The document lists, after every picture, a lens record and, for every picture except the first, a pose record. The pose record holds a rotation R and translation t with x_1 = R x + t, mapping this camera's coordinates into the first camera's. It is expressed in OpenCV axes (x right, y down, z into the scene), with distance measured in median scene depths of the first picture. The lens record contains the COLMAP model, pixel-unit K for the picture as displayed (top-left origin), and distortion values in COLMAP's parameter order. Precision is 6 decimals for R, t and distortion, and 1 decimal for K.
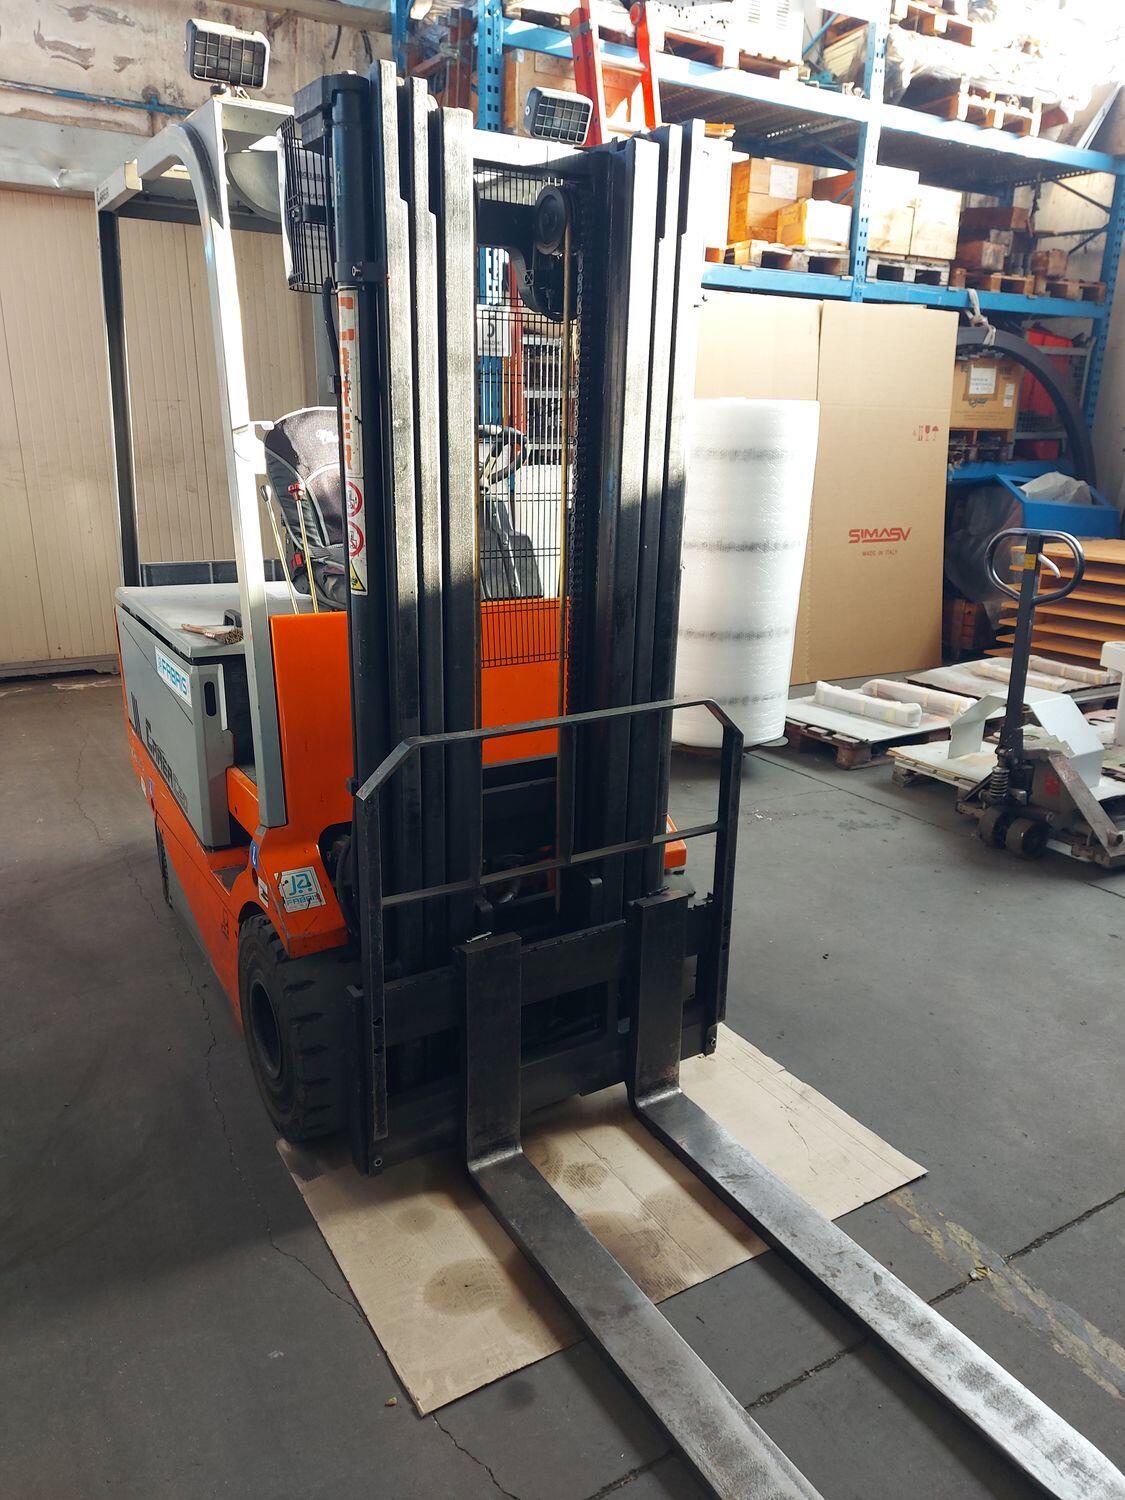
lens RADIAL K [[1088.8, 0, 562.5], [0, 1088.8, 750.0], [0, 0, 1]] dist [0.031960, -0.002585]
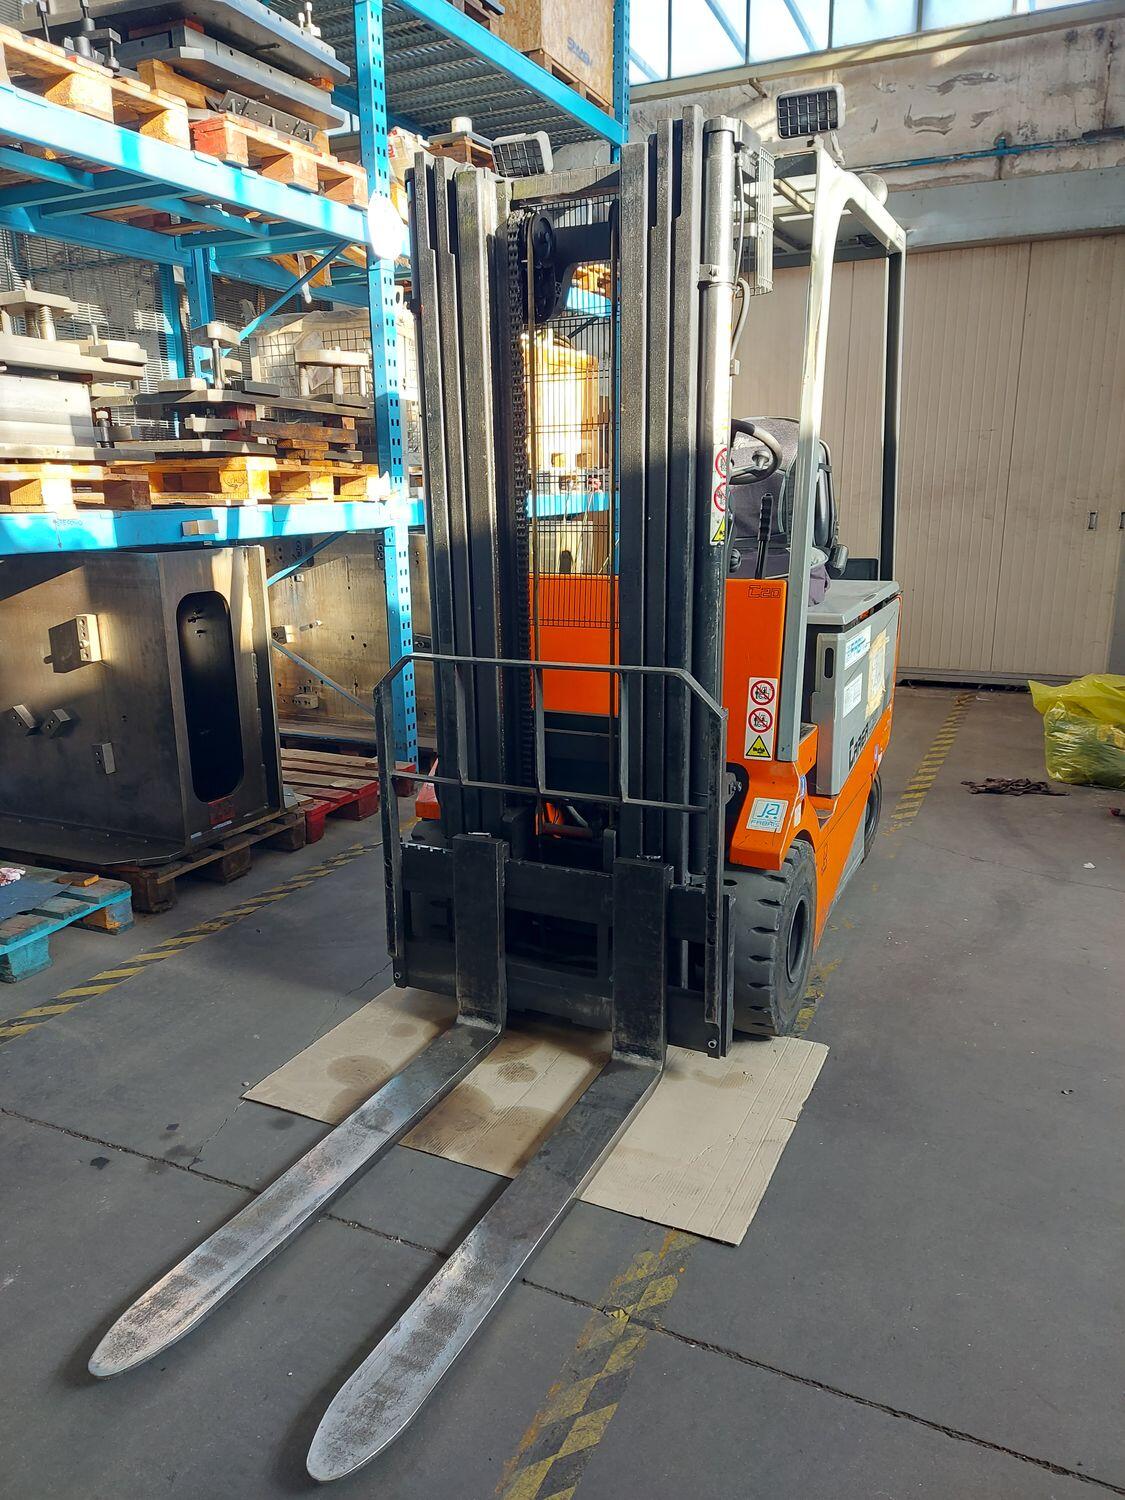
lens RADIAL K [[1081.4, 0, 554.9], [0, 1081.4, 767.2], [0, 0, 1]] dist [0.073705, -0.065135]
pose [[0.543250, 0.197575, -0.815992, 0.387271], [-0.224639, 0.970686, 0.085477, -0.010326], [0.808960, 0.136868, 0.571708, 0.147492]]
